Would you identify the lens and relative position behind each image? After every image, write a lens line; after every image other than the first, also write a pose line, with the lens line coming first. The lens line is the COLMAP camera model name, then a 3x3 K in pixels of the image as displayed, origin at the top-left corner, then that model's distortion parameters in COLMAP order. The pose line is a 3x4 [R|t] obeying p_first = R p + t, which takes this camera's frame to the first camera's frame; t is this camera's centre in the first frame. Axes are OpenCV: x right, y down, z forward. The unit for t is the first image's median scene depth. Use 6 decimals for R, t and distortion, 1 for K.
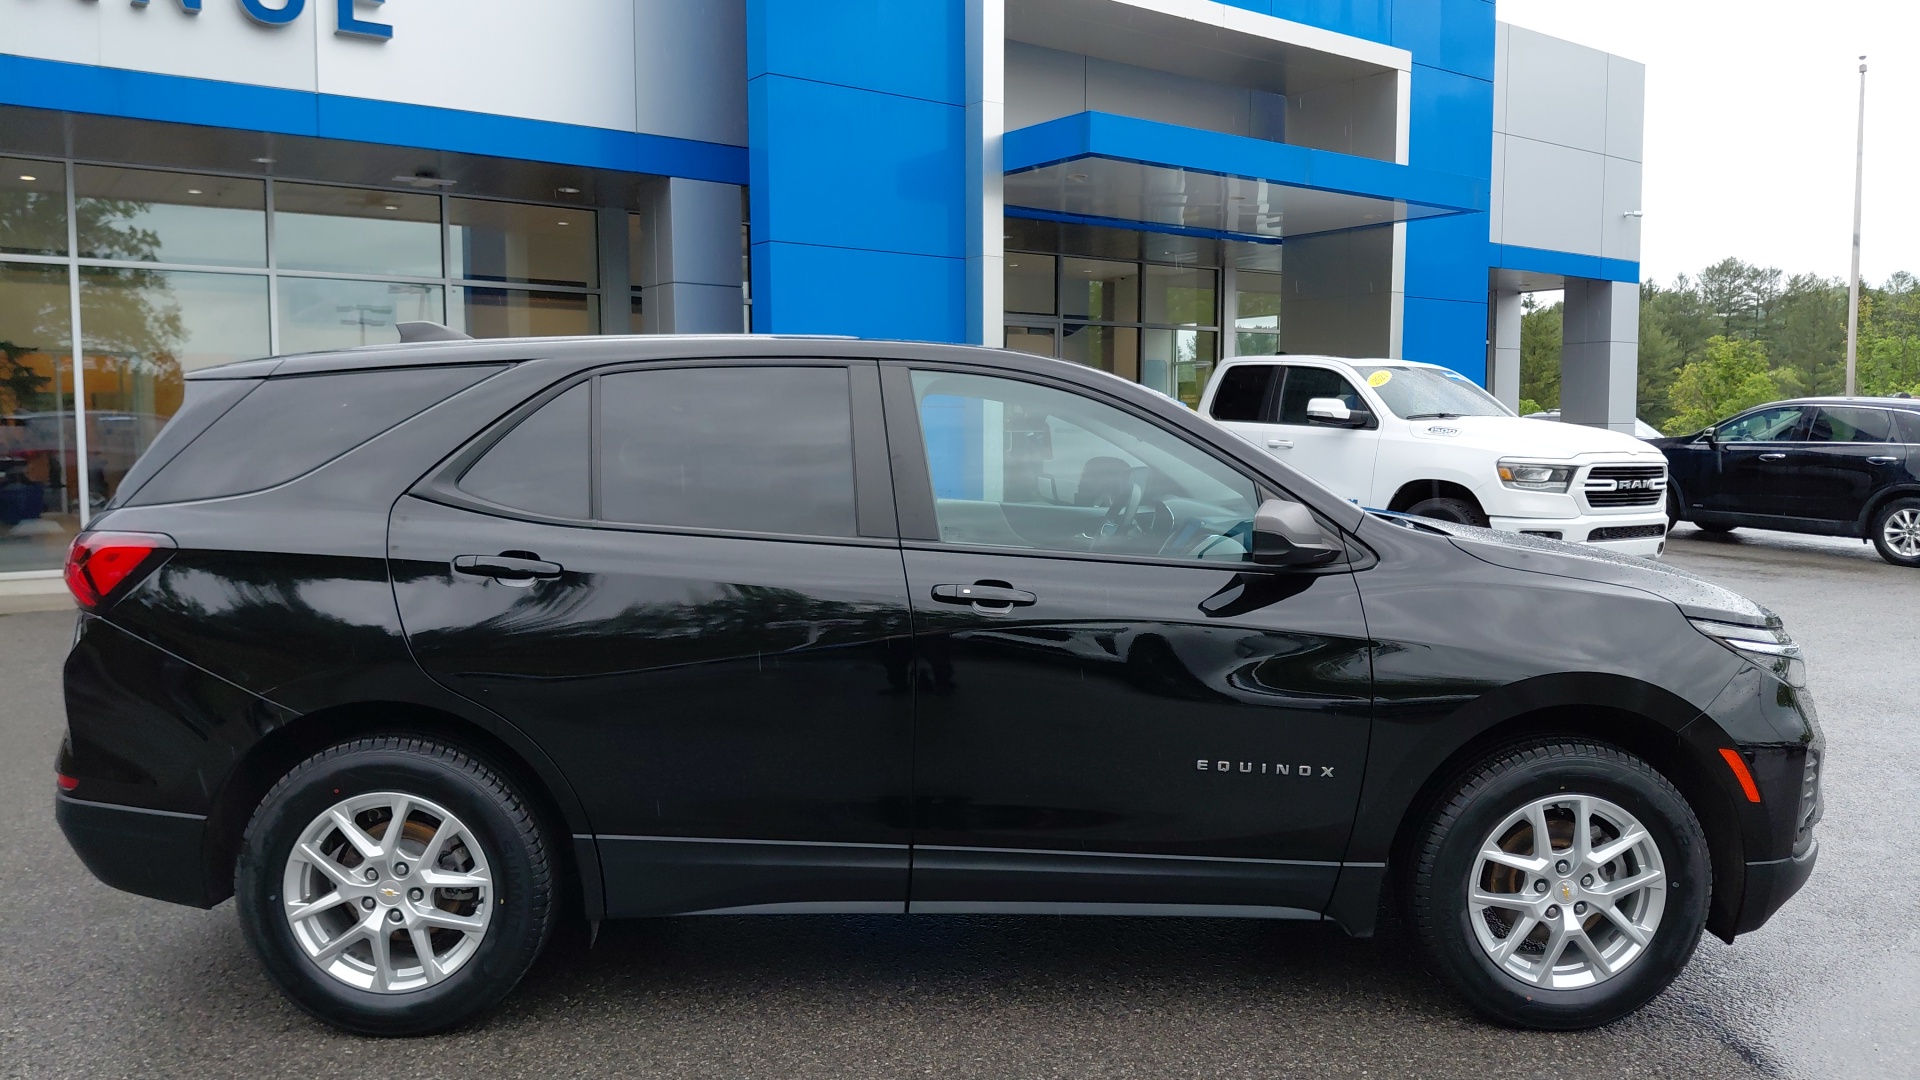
lens RADIAL K [[1421.2, 0, 965.1], [0, 1421.2, 540.6], [0, 0, 1]] dist [0.036660, -0.080074]
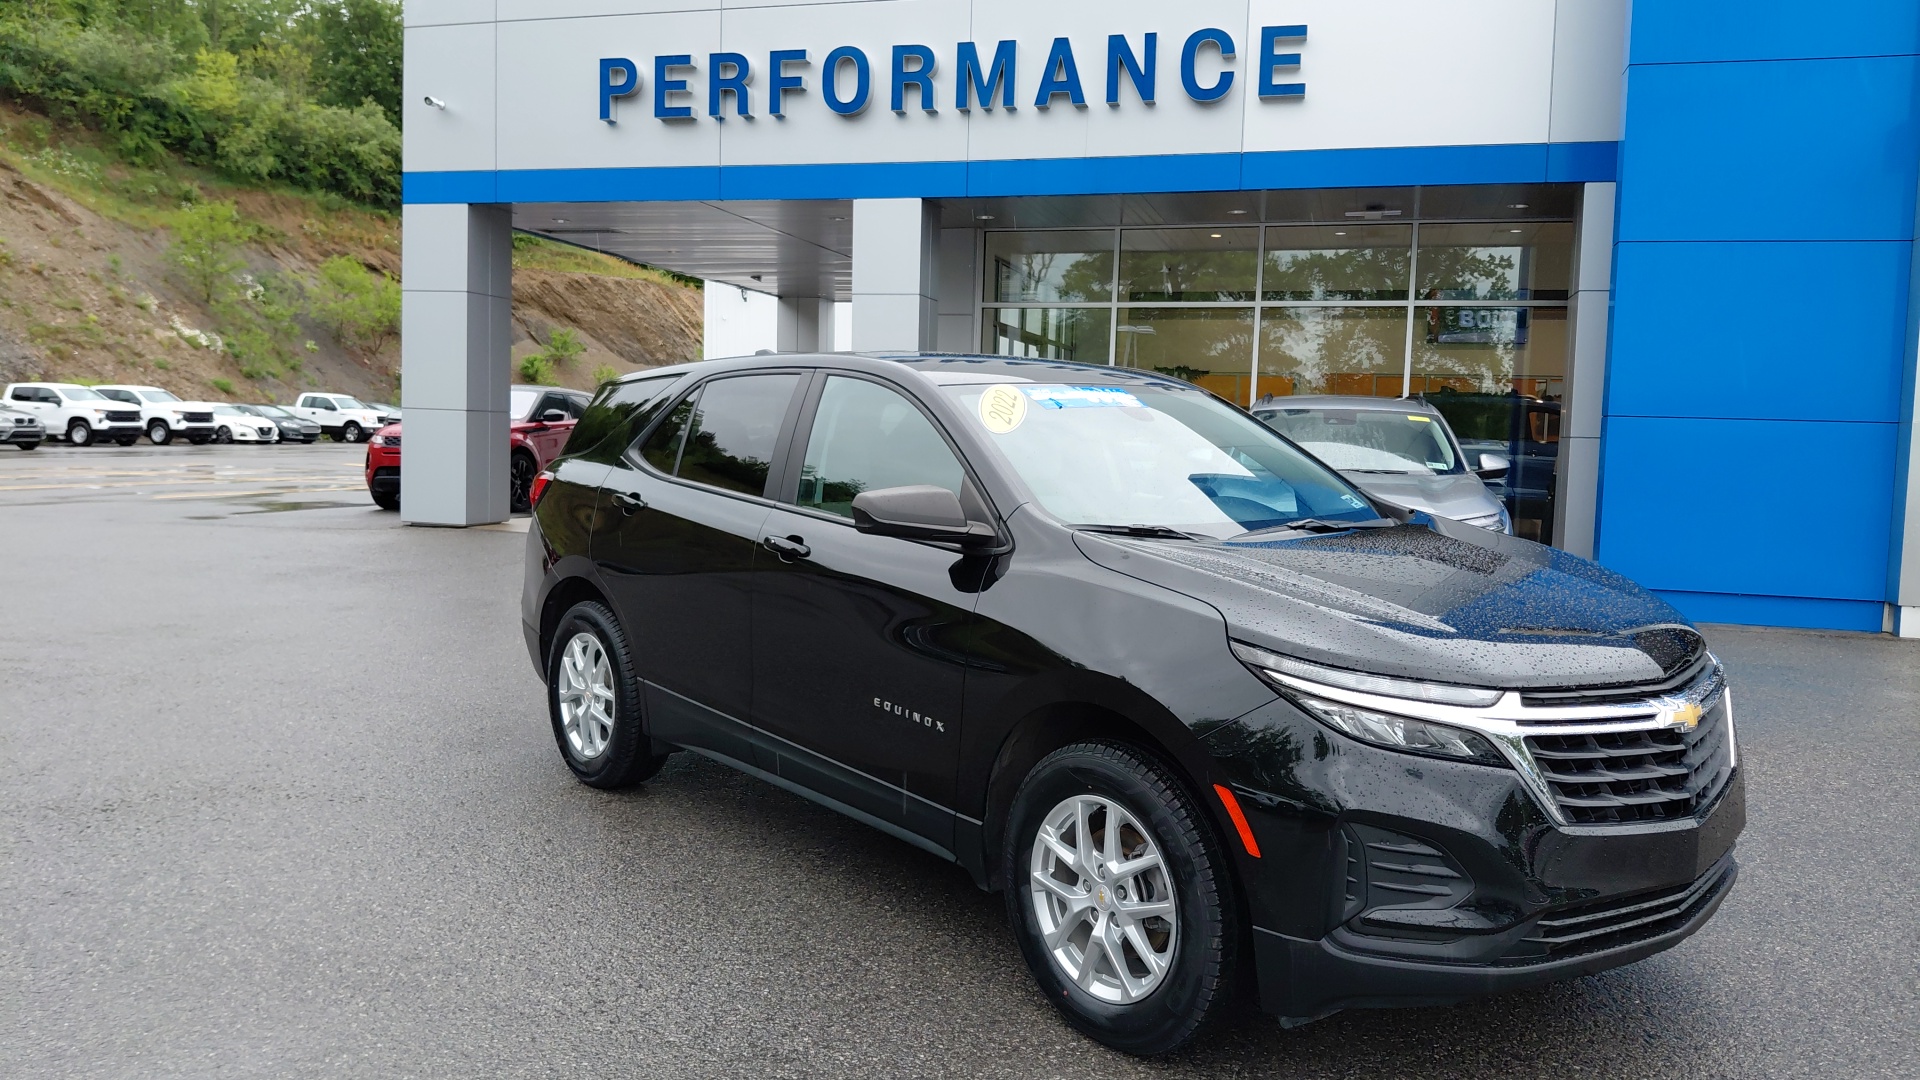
lens RADIAL K [[1421.2, 0, 966.5], [0, 1421.2, 525.6], [0, 0, 1]] dist [0.036660, -0.080074]
pose [[0.617694, 0.072579, -0.783062, 1.116375], [-0.090252, 0.995695, 0.021094, -0.022090], [0.781223, 0.057643, 0.621585, 0.299776]]
